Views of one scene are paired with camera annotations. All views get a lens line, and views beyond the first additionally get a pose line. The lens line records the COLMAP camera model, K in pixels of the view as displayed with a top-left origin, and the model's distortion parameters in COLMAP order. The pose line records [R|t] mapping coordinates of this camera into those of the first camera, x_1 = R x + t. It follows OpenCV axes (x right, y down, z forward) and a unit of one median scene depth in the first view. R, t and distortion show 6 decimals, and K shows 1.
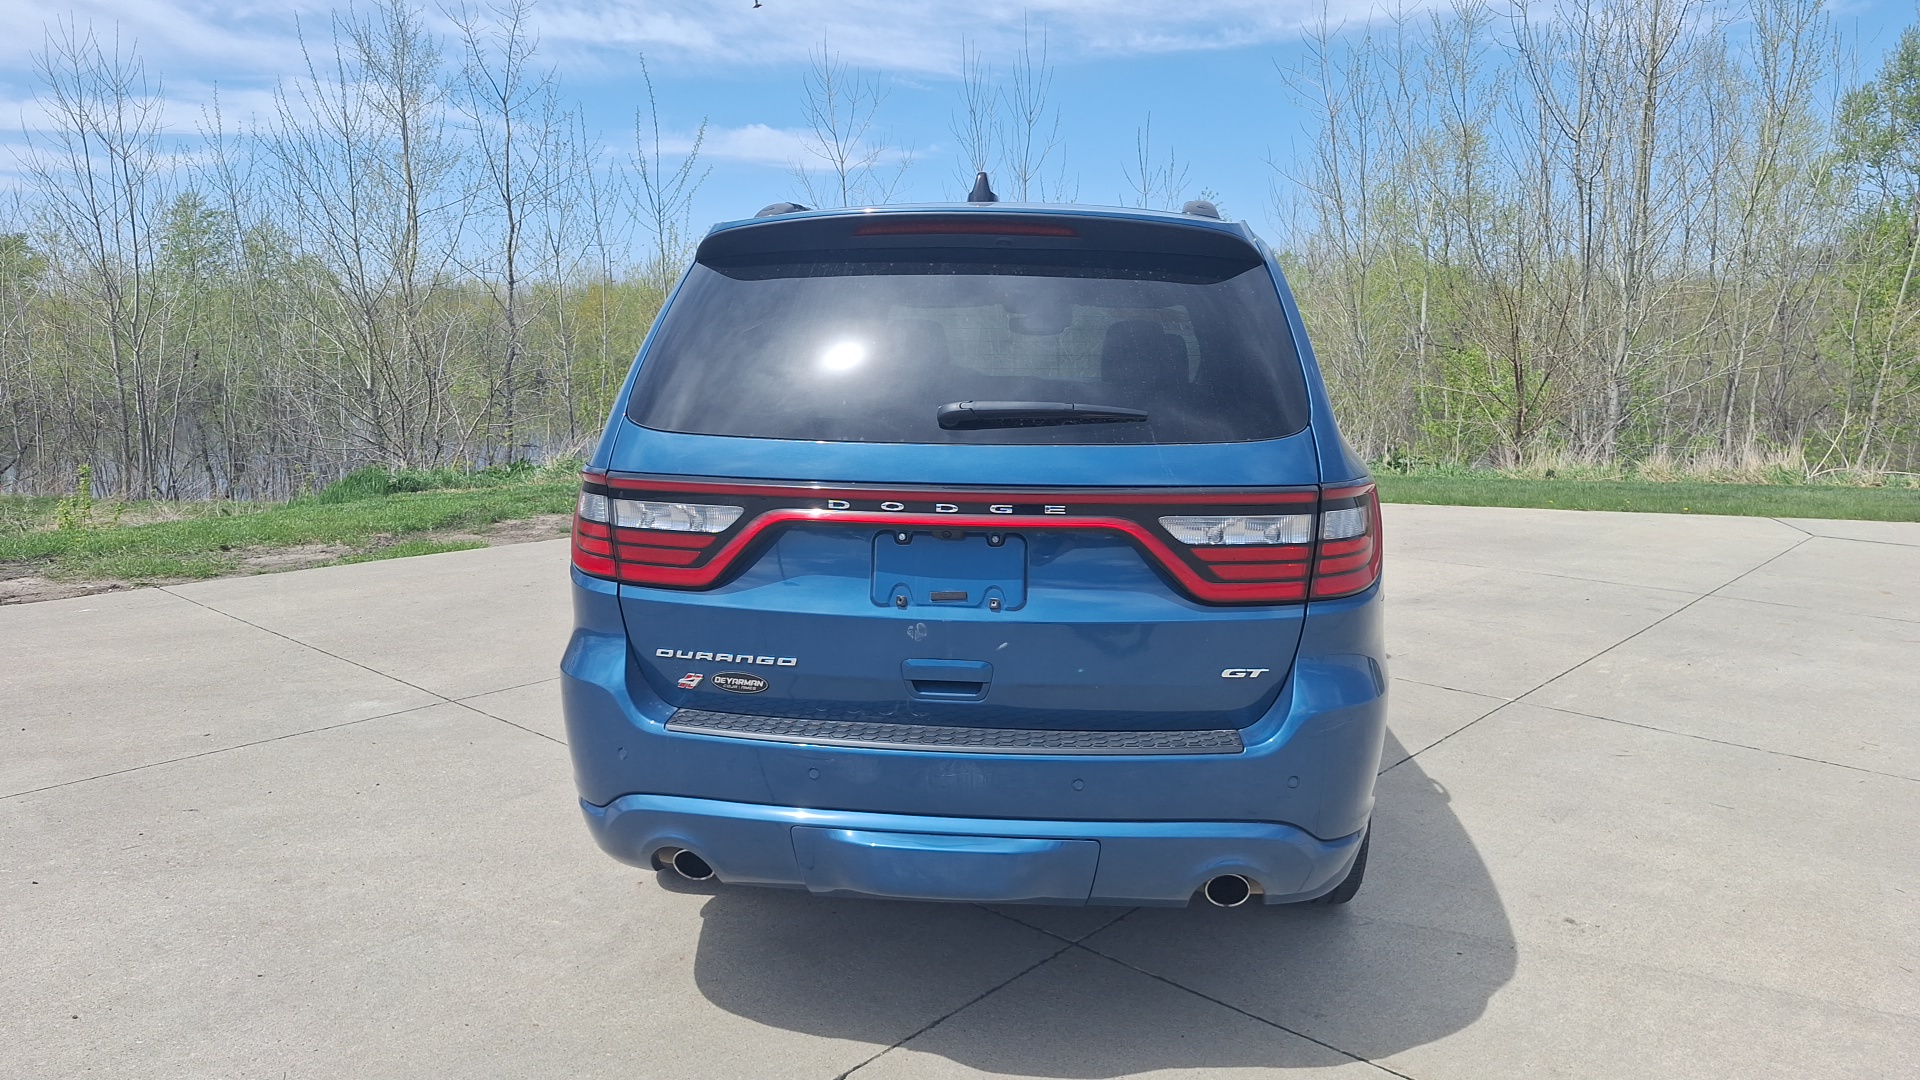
lens RADIAL K [[1375.4, 0, 935.9], [0, 1375.4, 505.0], [0, 0, 1]] dist [0.098039, -0.109048]
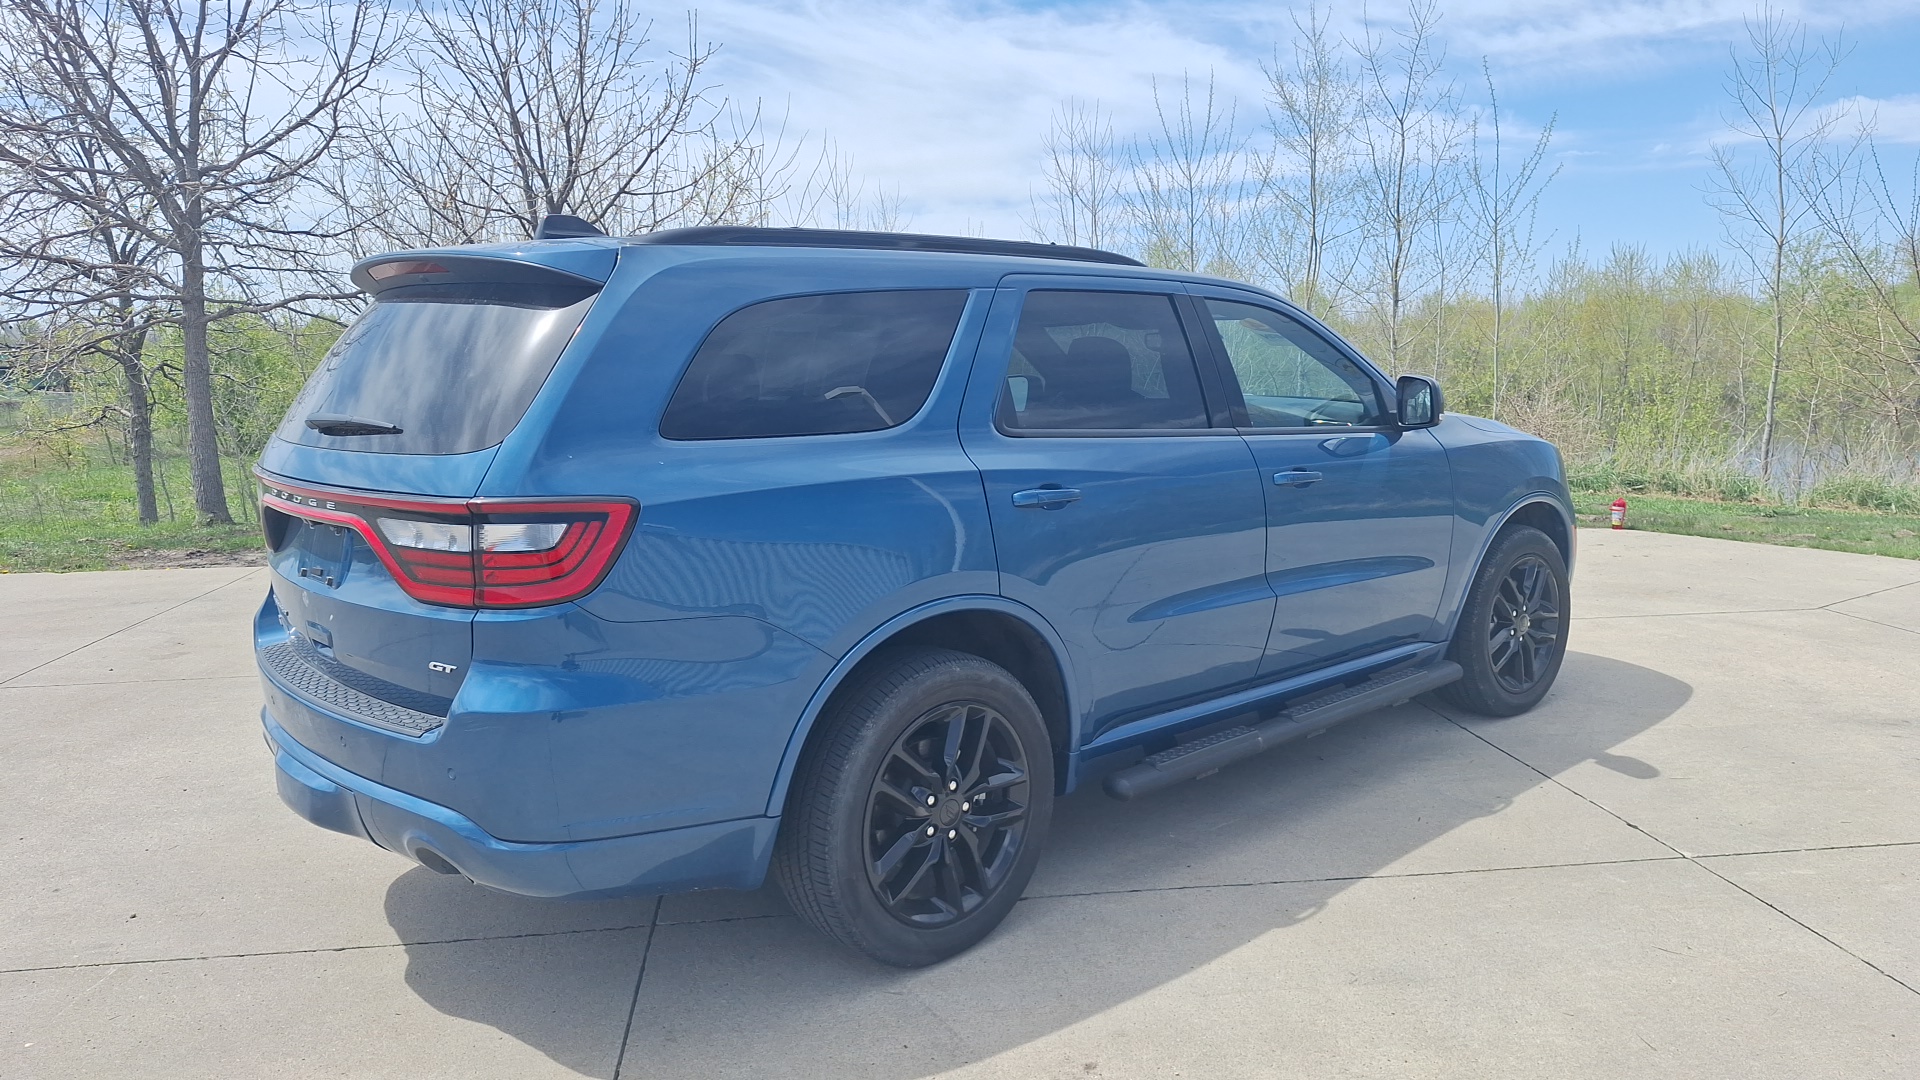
lens RADIAL K [[1348.9, 0, 911.3], [0, 1348.9, 494.0], [0, 0, 1]] dist [0.076315, -0.086069]
pose [[0.743939, 0.055510, -0.665938, 0.718450], [-0.068042, 0.997657, 0.007149, -0.028275], [0.664774, 0.039993, 0.745973, 0.262690]]
